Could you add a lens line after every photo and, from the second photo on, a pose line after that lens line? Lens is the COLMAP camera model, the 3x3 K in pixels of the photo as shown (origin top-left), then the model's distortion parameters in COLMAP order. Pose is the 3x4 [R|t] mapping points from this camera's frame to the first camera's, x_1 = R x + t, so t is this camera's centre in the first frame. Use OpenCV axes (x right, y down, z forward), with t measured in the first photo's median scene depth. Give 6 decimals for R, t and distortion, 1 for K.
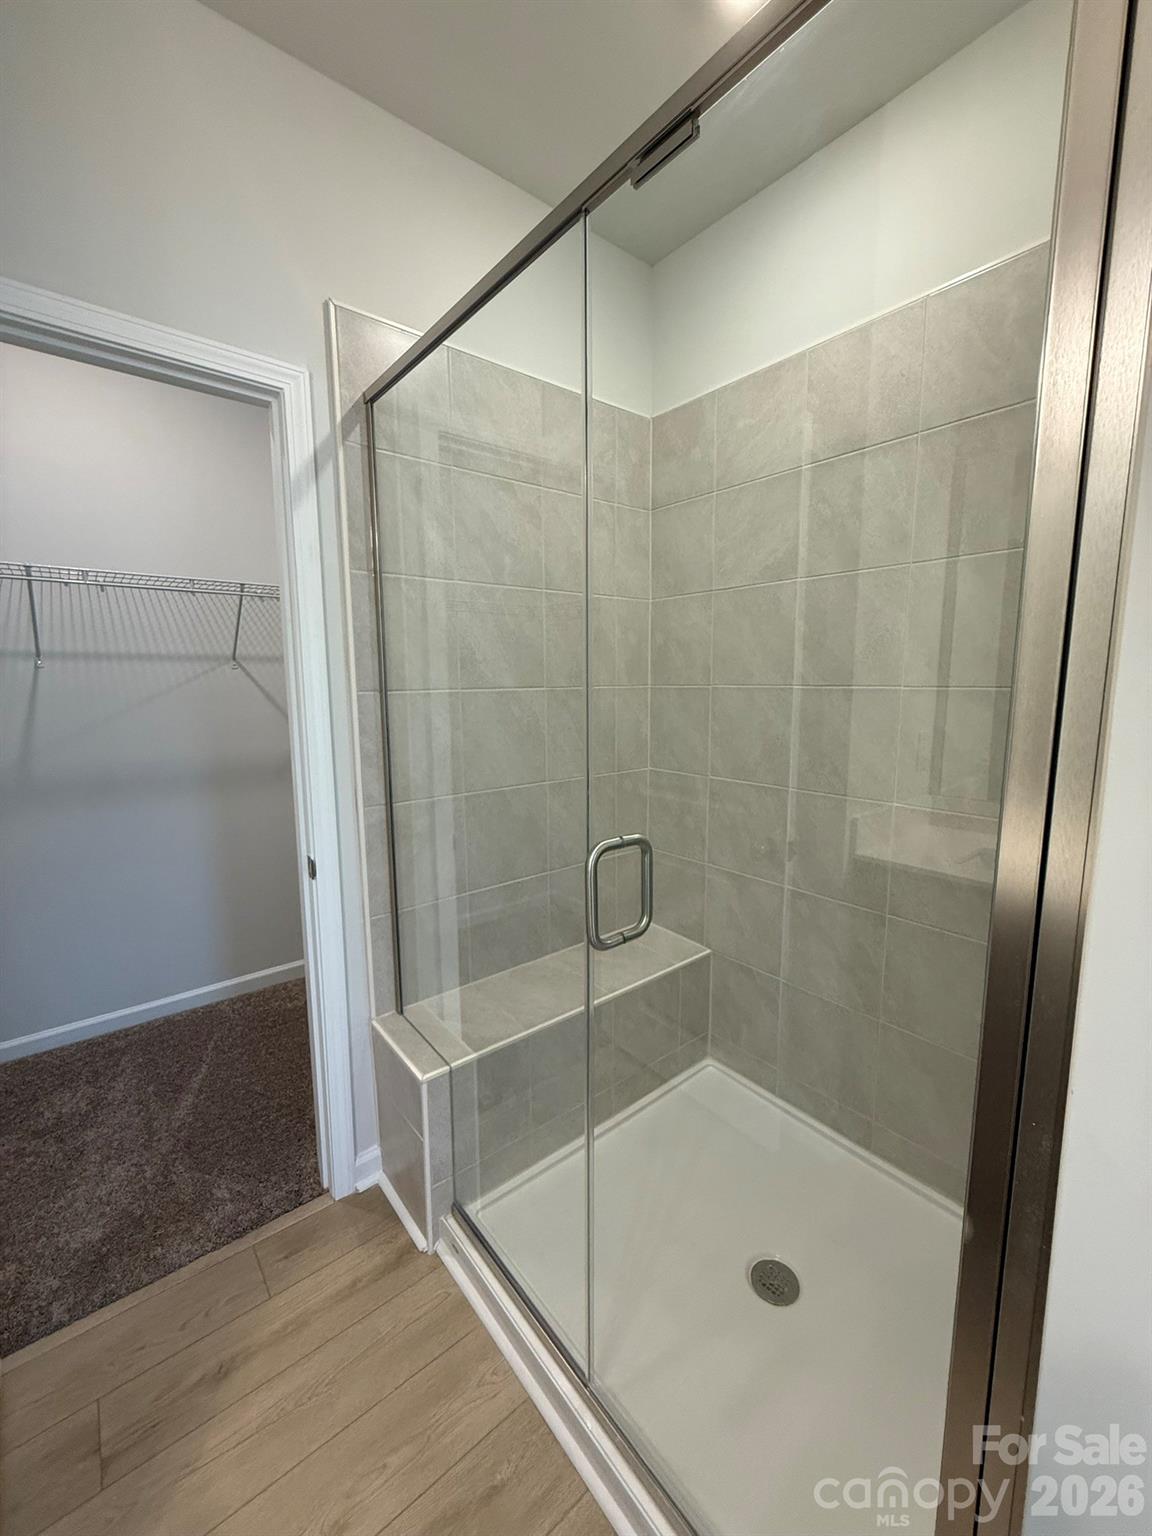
lens RADIAL K [[615.8, 0, 582.3], [0, 615.8, 759.3], [0, 0, 1]] dist [-0.000442, 0.000482]
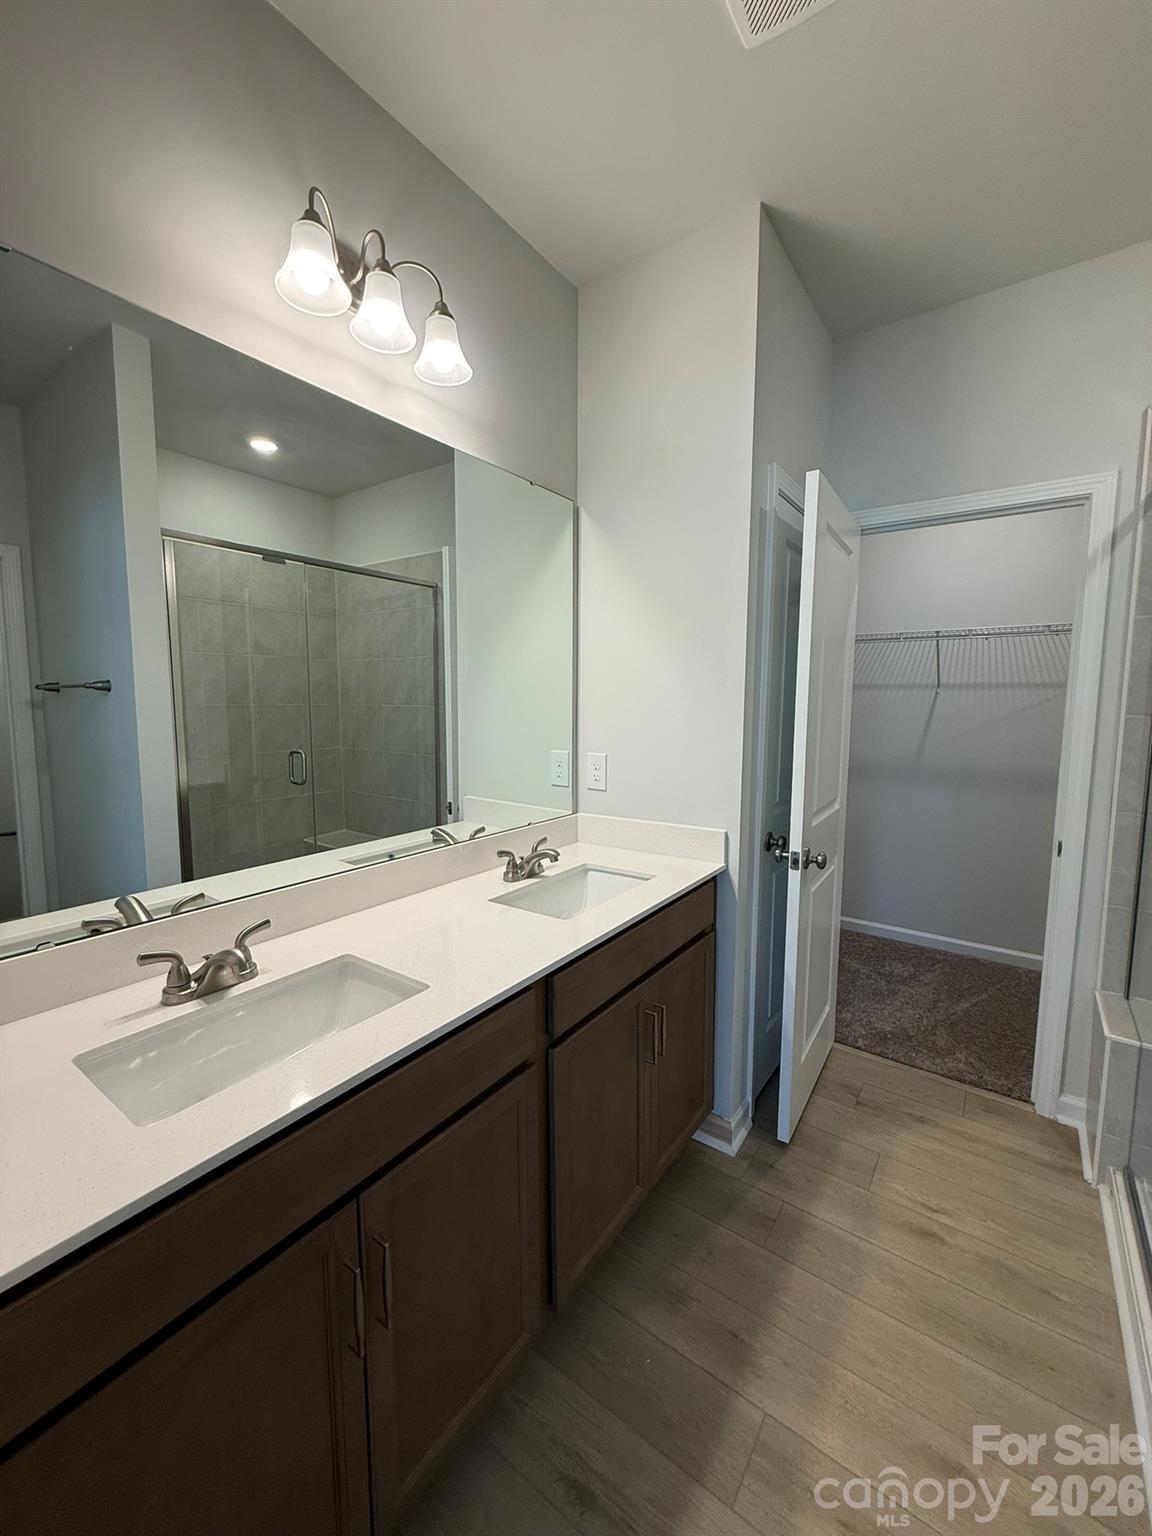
lens RADIAL K [[615.8, 0, 575.1], [0, 615.8, 754.8], [0, 0, 1]] dist [-0.000442, 0.000482]
pose [[0.249484, 0.095846, -0.963624, 0.539532], [-0.142494, 0.987891, 0.061367, 0.048355], [0.957838, 0.122000, 0.260121, -0.345412]]
